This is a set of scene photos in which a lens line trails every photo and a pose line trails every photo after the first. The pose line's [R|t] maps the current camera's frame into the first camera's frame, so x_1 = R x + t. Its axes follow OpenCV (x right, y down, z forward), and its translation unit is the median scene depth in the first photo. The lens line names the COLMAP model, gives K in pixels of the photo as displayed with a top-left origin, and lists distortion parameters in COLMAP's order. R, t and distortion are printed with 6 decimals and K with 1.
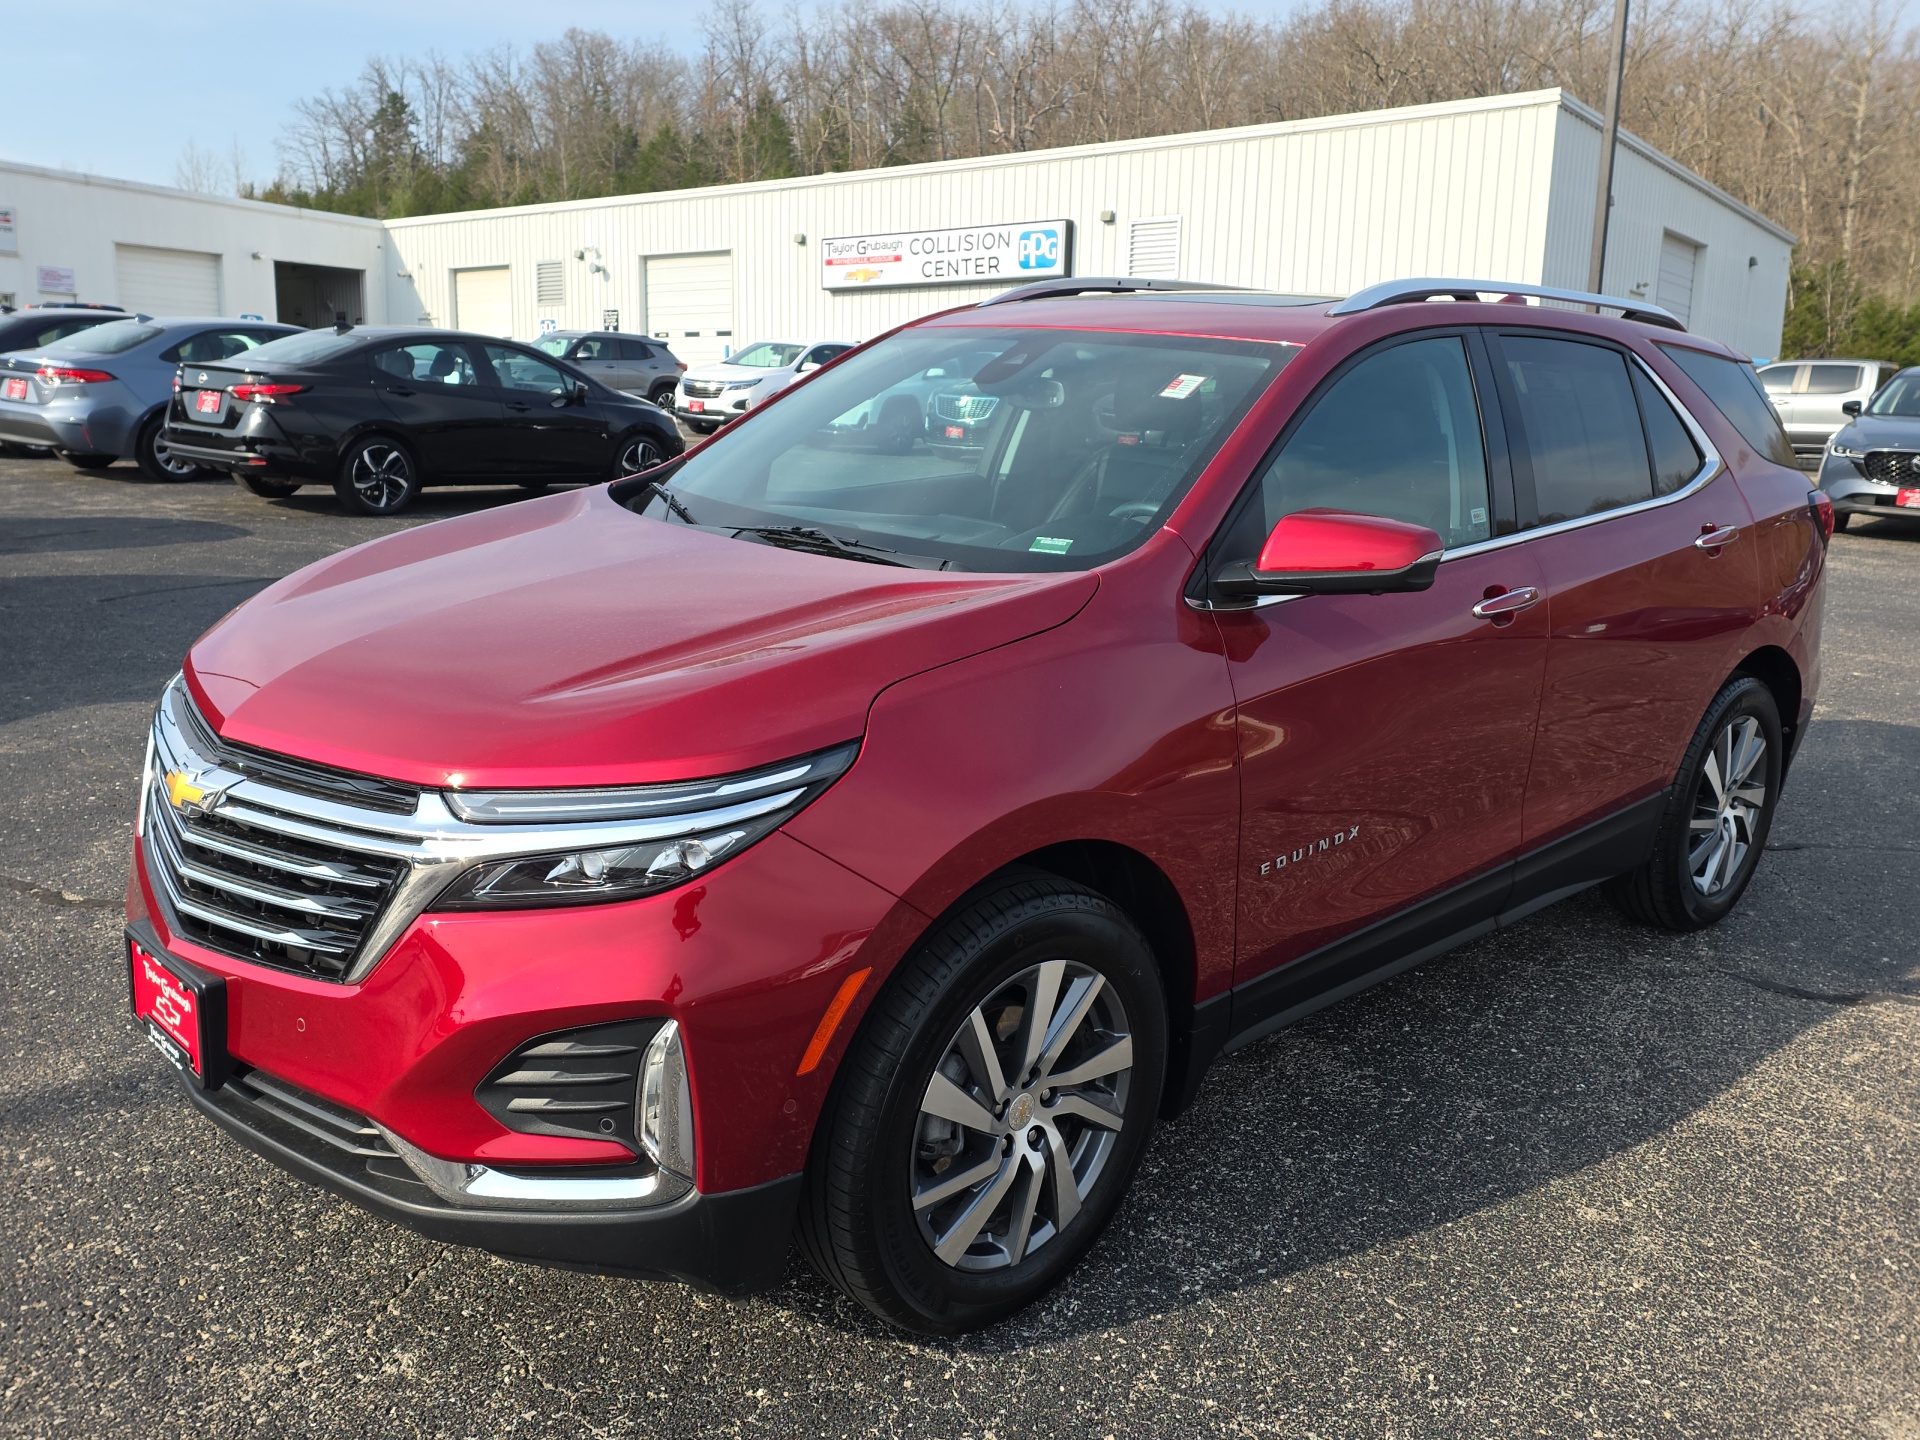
lens RADIAL K [[1581.8, 0, 959.7], [0, 1581.8, 709.7], [0, 0, 1]] dist [0.103906, -0.131450]
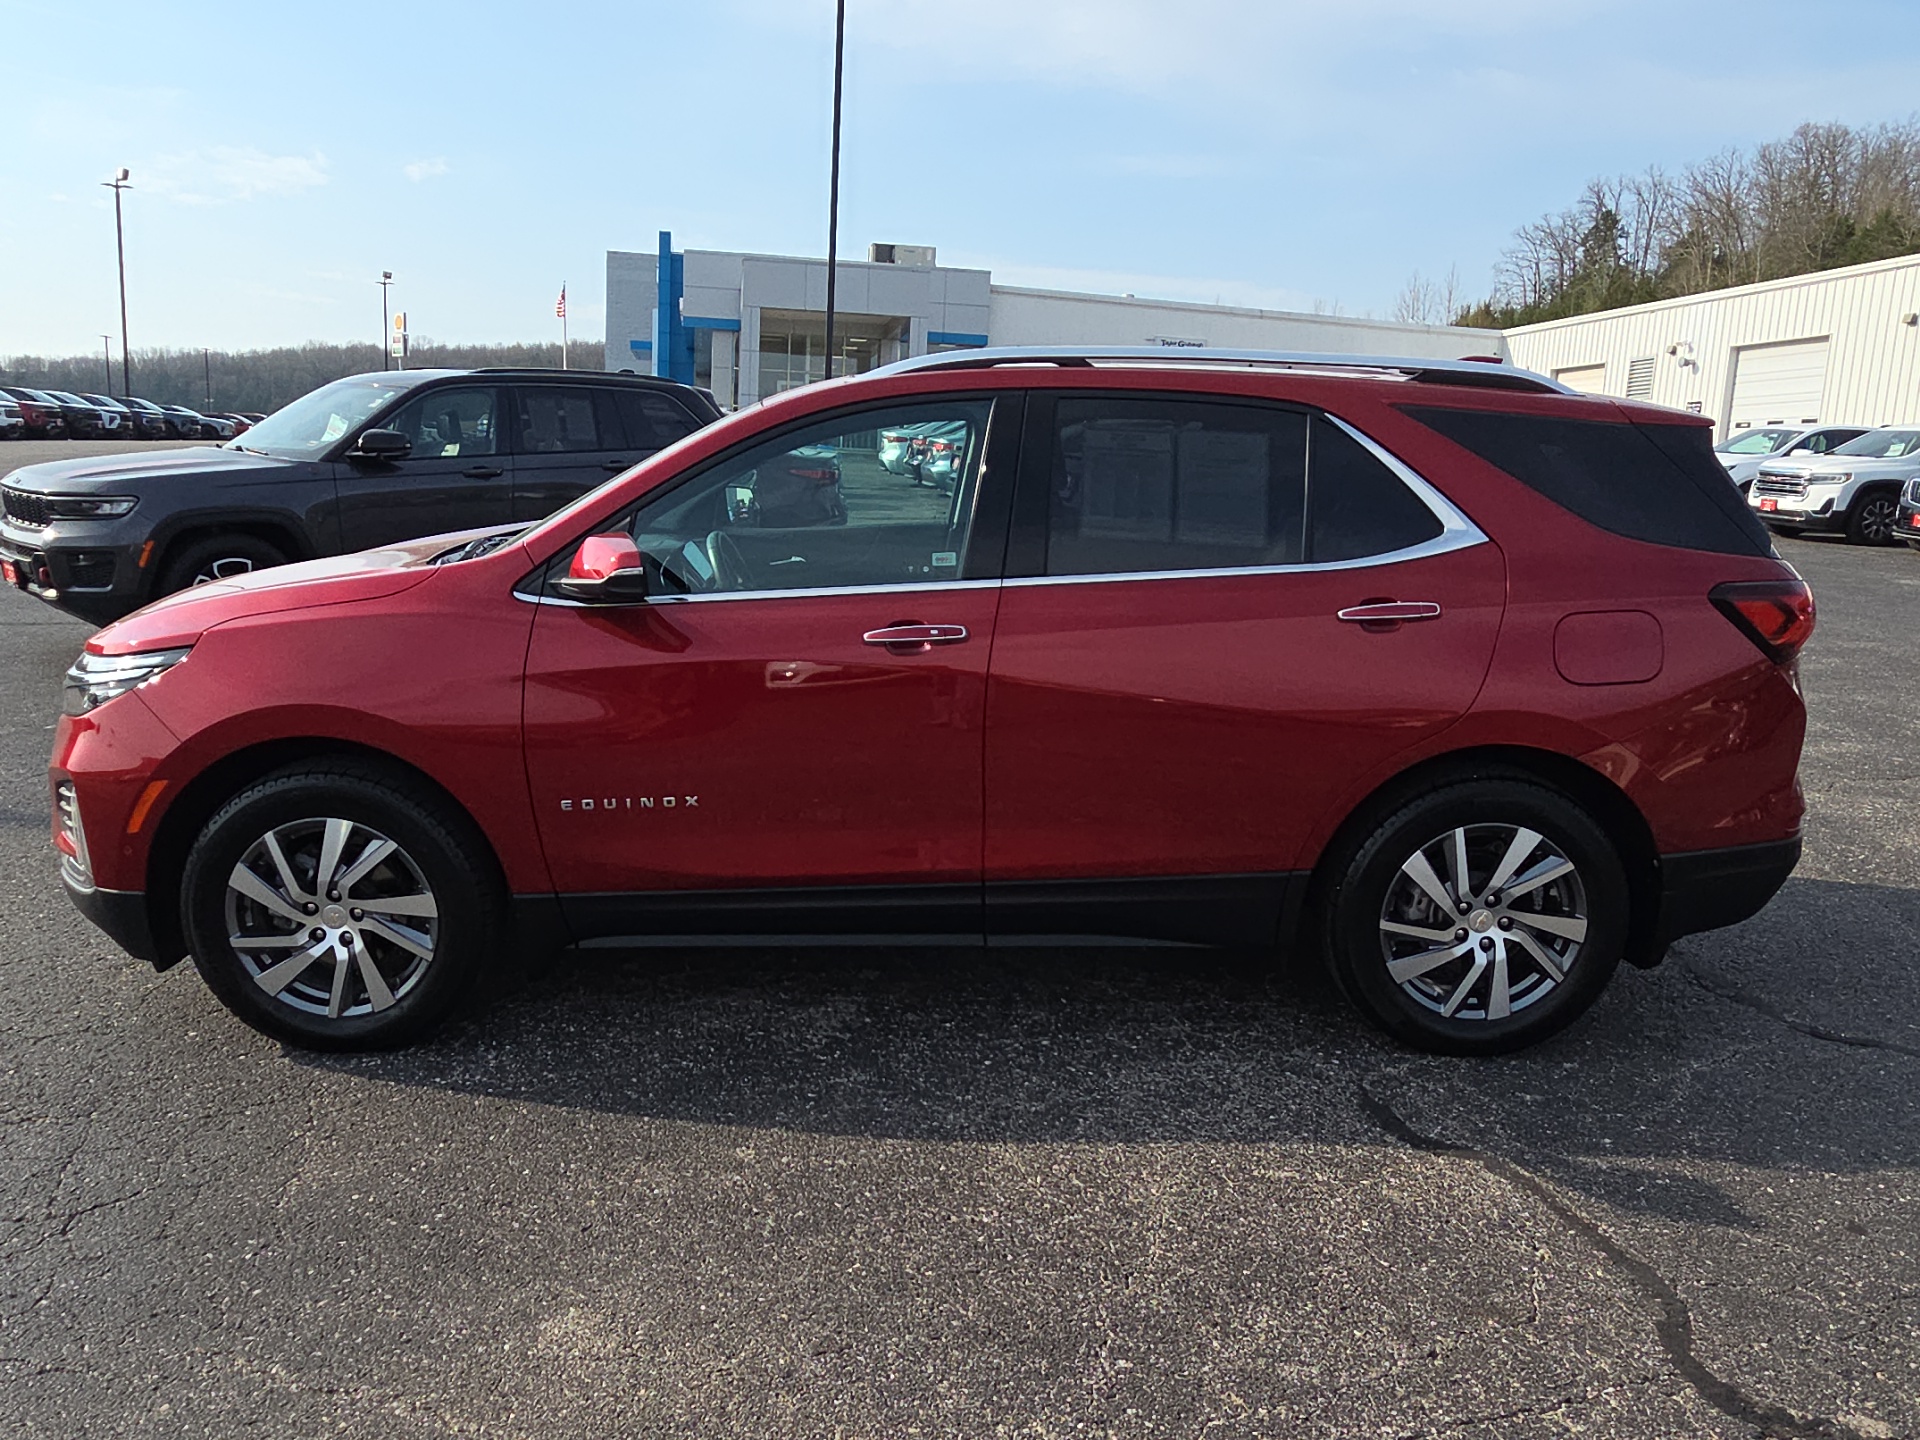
lens RADIAL K [[1449.5, 0, 946.6], [0, 1449.5, 736.0], [0, 0, 1]] dist [0.009078, -0.004493]
pose [[0.732082, 0.126646, -0.669340, 1.117068], [-0.142985, 0.989246, 0.030787, -0.035509], [0.666041, 0.073167, 0.742318, 0.288253]]
